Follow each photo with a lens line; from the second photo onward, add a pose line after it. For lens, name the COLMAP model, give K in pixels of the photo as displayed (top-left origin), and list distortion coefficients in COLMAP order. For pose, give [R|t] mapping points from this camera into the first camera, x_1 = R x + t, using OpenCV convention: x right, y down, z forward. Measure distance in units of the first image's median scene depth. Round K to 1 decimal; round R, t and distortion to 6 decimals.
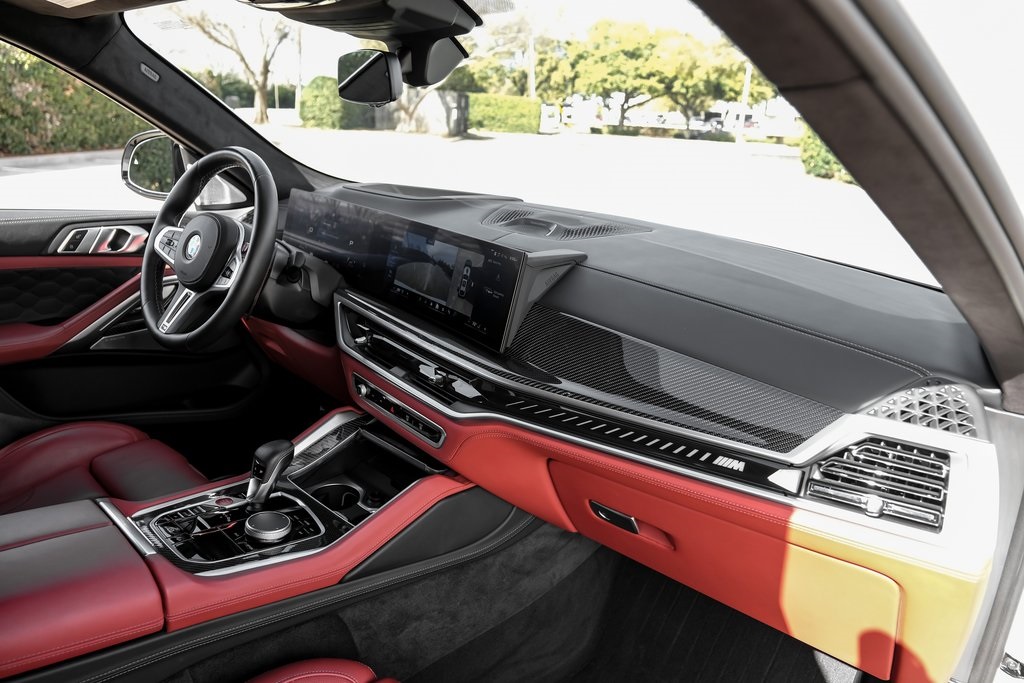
lens RADIAL K [[696.7, 0, 512.0], [0, 696.7, 341.5], [0, 0, 1]] dist [-0.005986, 0.004852]
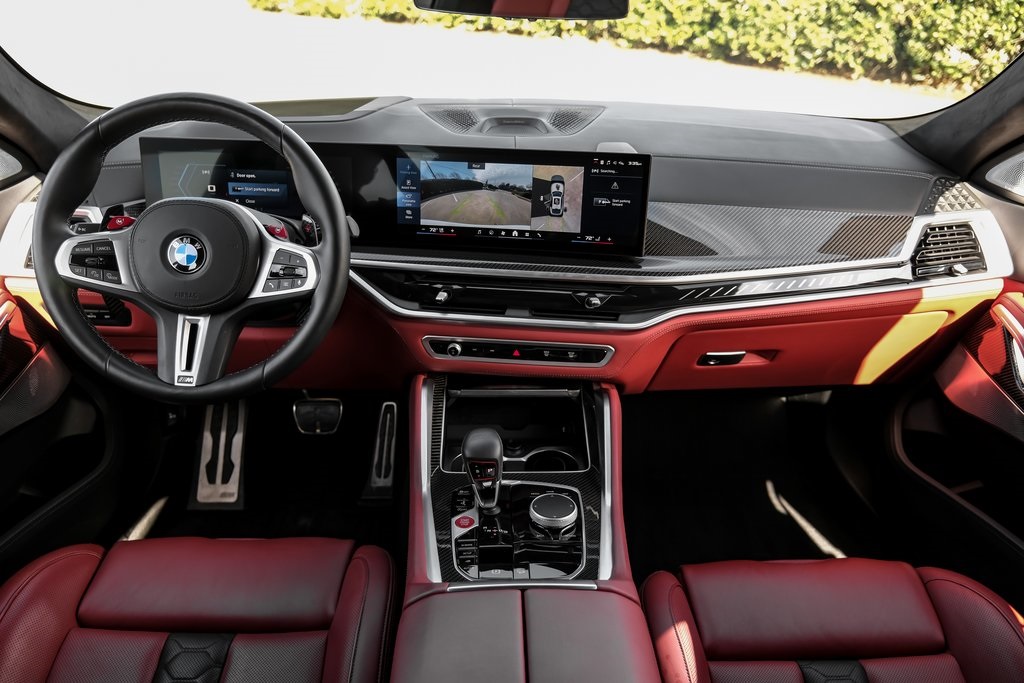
lens RADIAL K [[696.7, 0, 512.0], [0, 696.7, 341.5], [0, 0, 1]] dist [-0.005986, 0.004852]
pose [[0.718386, -0.378037, 0.583961, -0.686027], [0.246676, 0.923337, 0.294278, -0.186010], [-0.650440, -0.067356, 0.756565, 0.278369]]
